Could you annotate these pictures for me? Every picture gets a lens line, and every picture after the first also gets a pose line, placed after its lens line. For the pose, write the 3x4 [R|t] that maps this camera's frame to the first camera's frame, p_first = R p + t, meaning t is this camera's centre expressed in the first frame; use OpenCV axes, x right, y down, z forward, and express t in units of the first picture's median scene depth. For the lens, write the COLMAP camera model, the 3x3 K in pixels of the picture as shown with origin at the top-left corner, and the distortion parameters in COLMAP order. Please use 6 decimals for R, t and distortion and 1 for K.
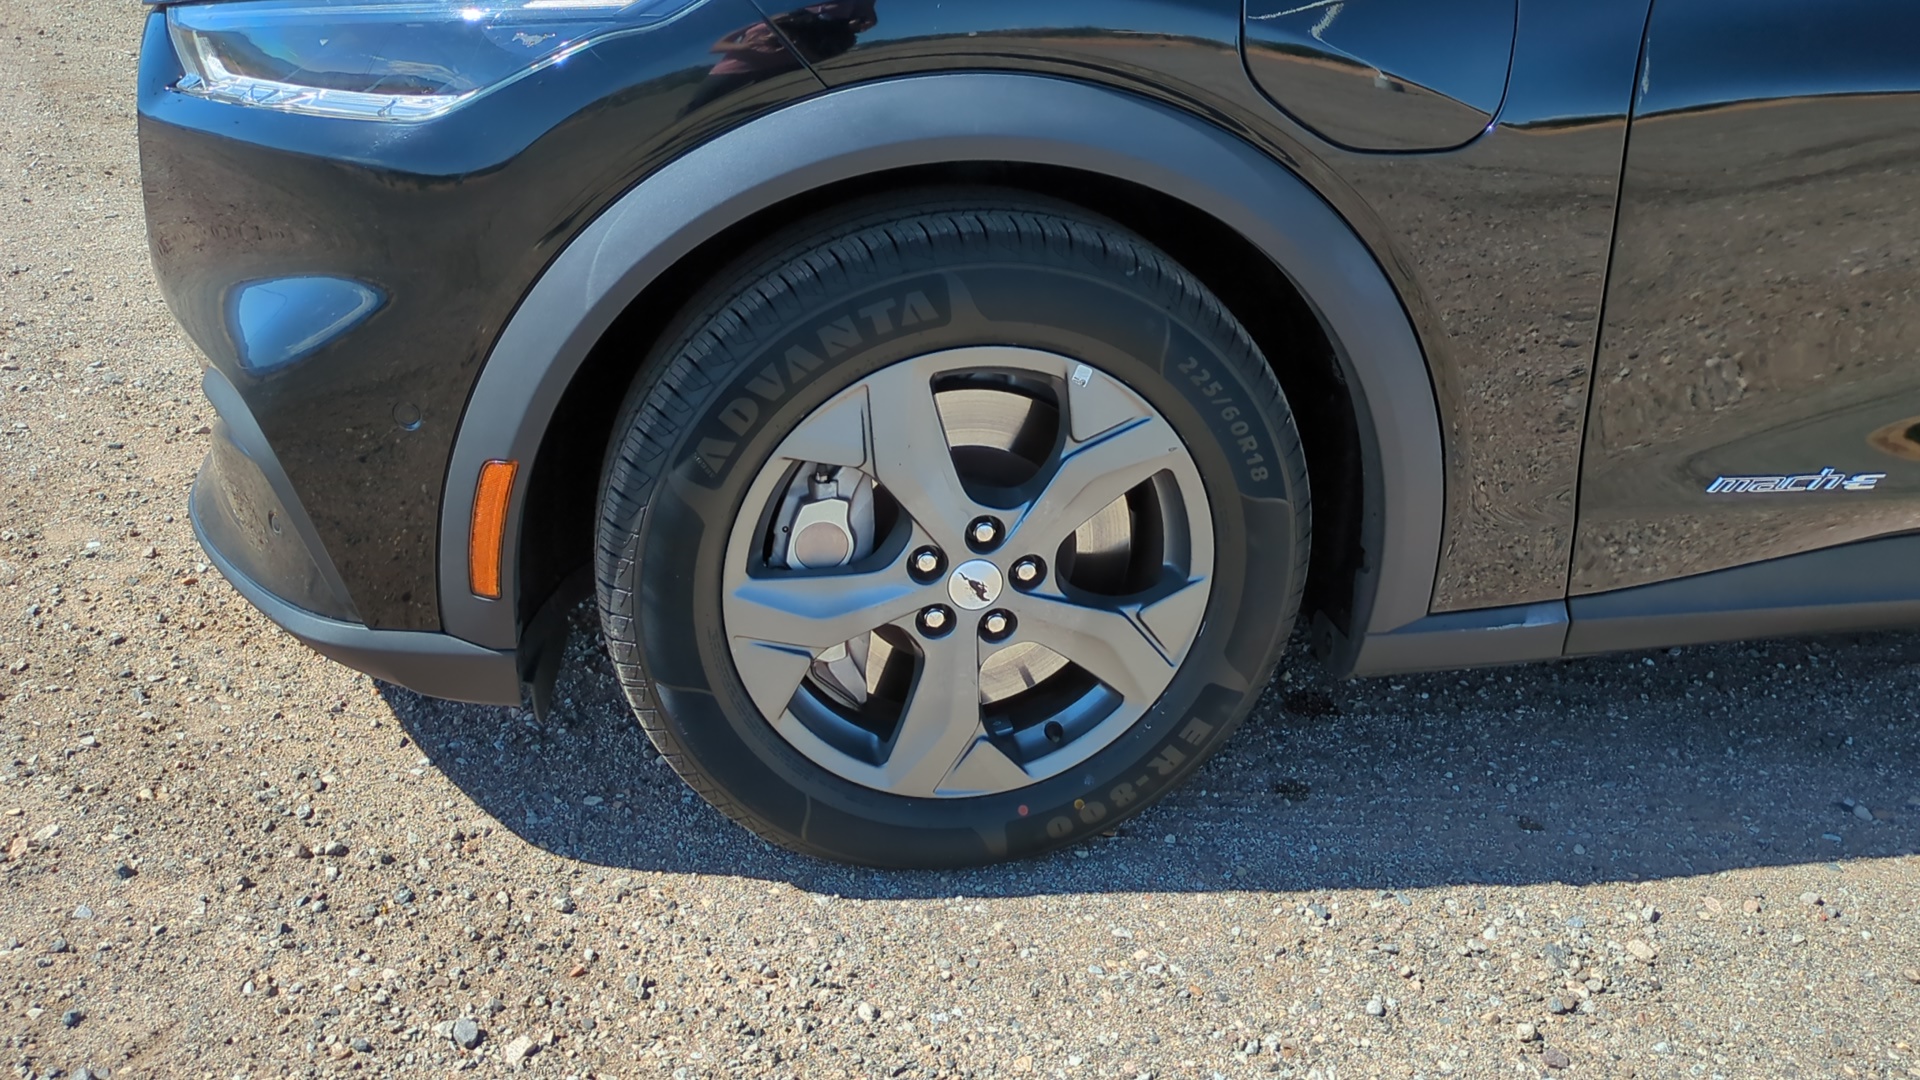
lens RADIAL K [[1647.7, 0, 968.8], [0, 1647.7, 544.5], [0, 0, 1]] dist [0.054791, -0.049053]
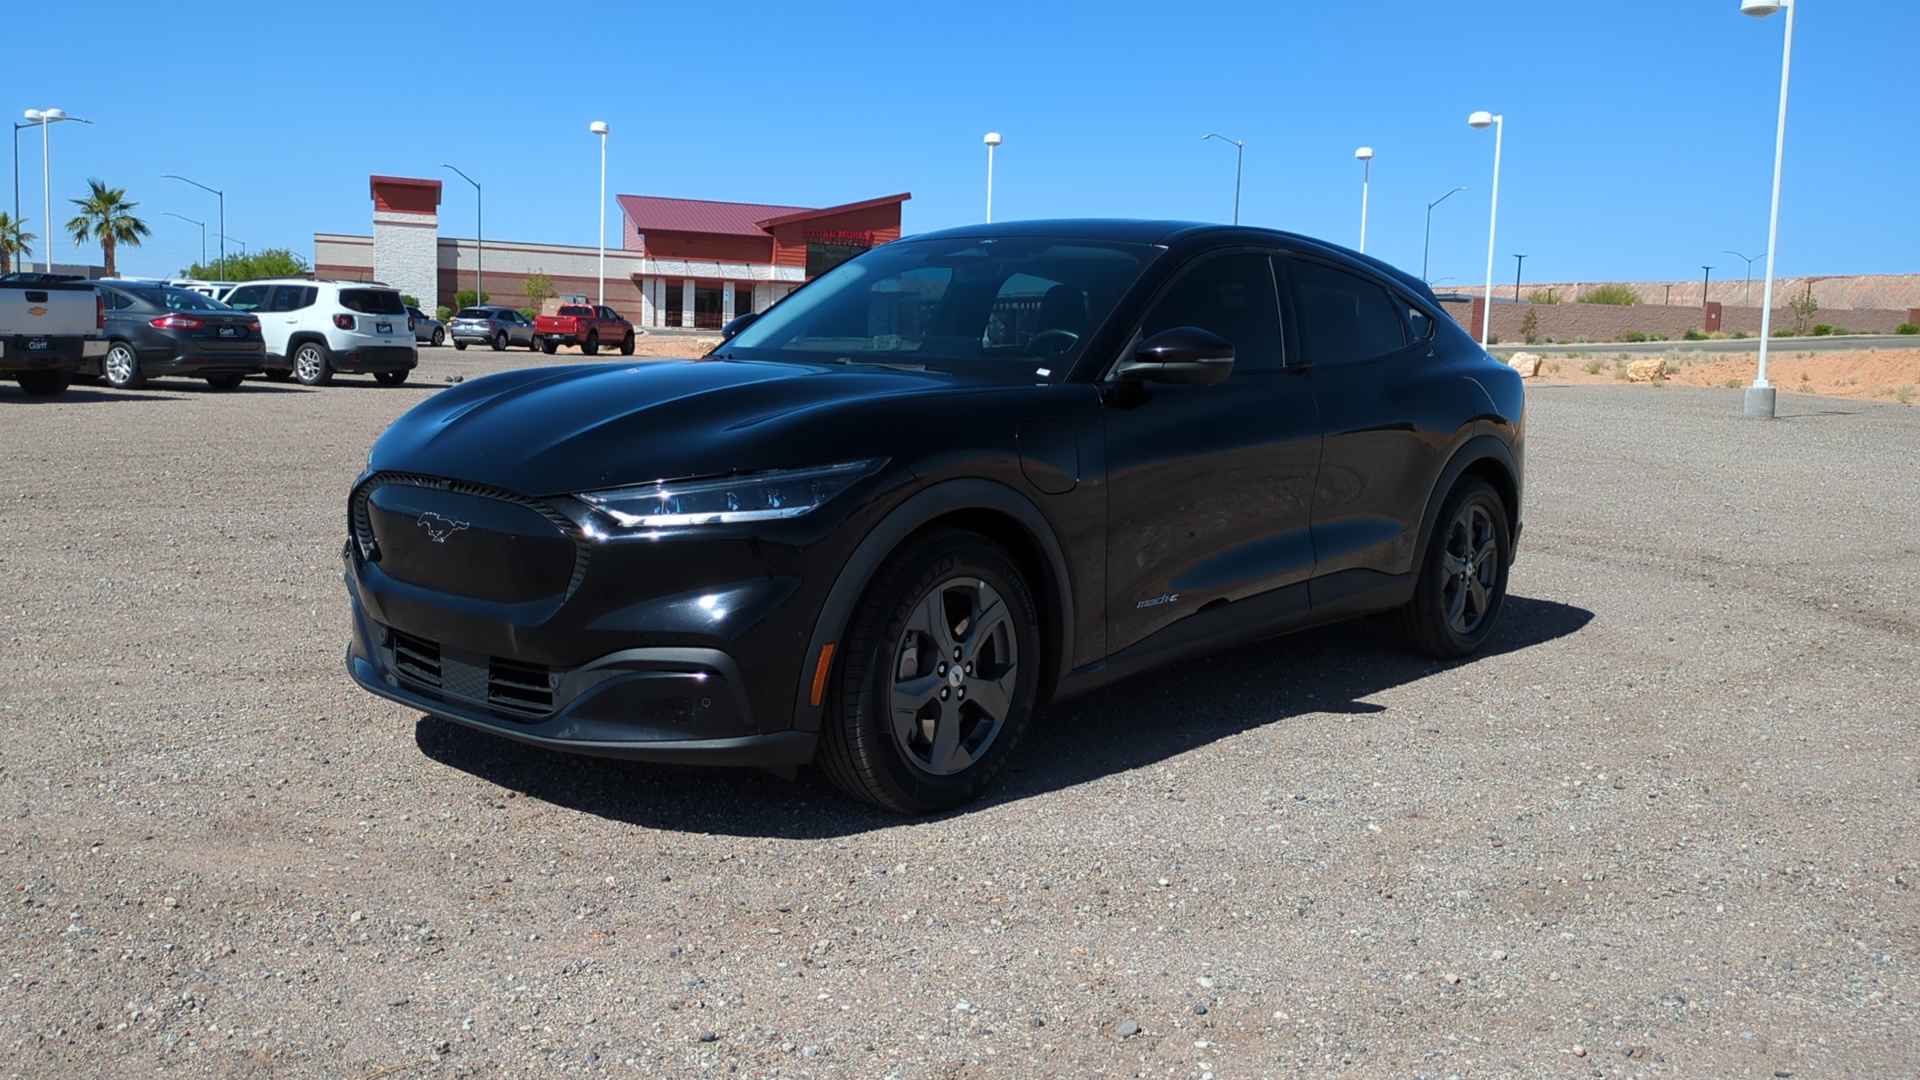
lens RADIAL K [[1647.7, 0, 967.8], [0, 1647.7, 539.8], [0, 0, 1]] dist [0.054791, -0.049053]
pose [[0.775936, -0.114823, 0.620273, -1.508896], [0.278611, 0.944570, -0.173676, 0.268745], [-0.565950, 0.307577, 0.764917, -0.986040]]
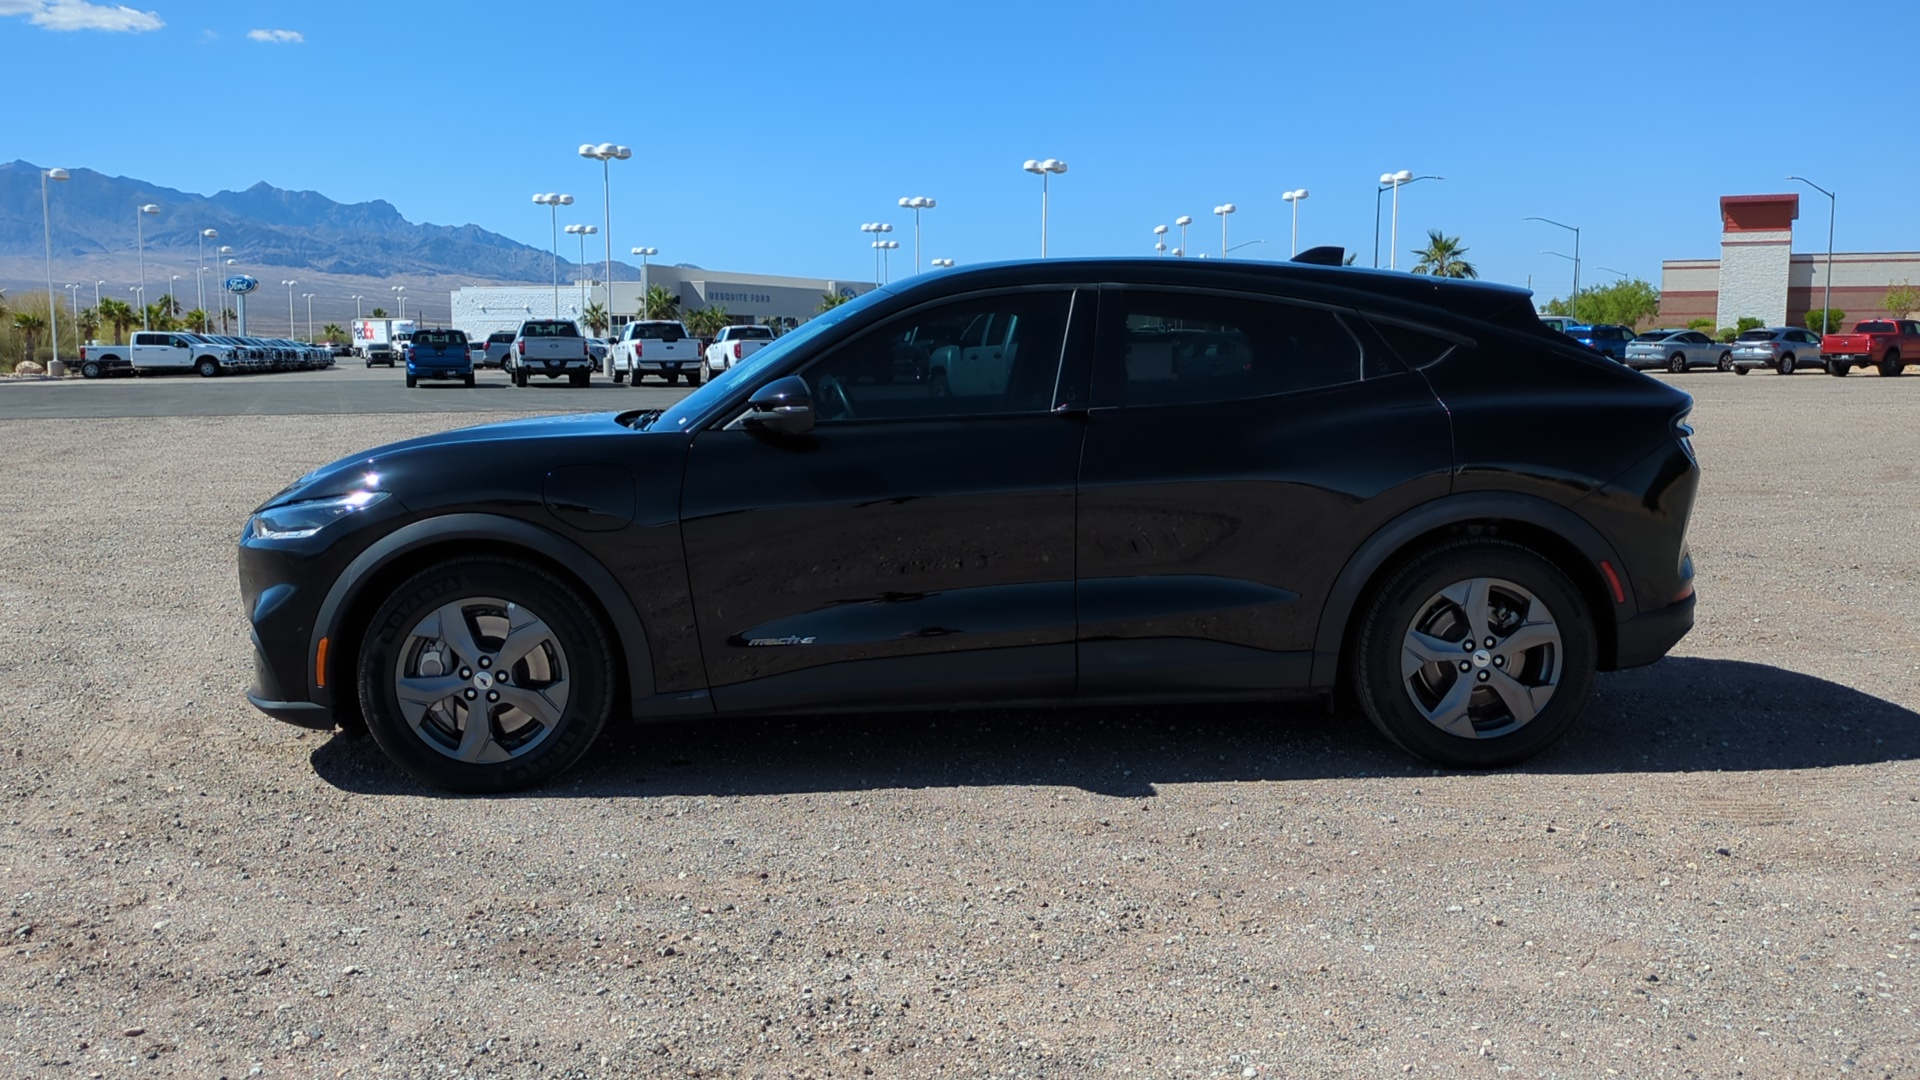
lens RADIAL K [[1647.7, 0, 968.5], [0, 1647.7, 531.4], [0, 0, 1]] dist [0.054791, -0.049053]
pose [[0.989866, -0.057284, -0.129938, 1.267887], [0.013118, 0.947998, -0.318006, 0.727194], [0.141397, 0.313078, 0.939143, -1.752200]]
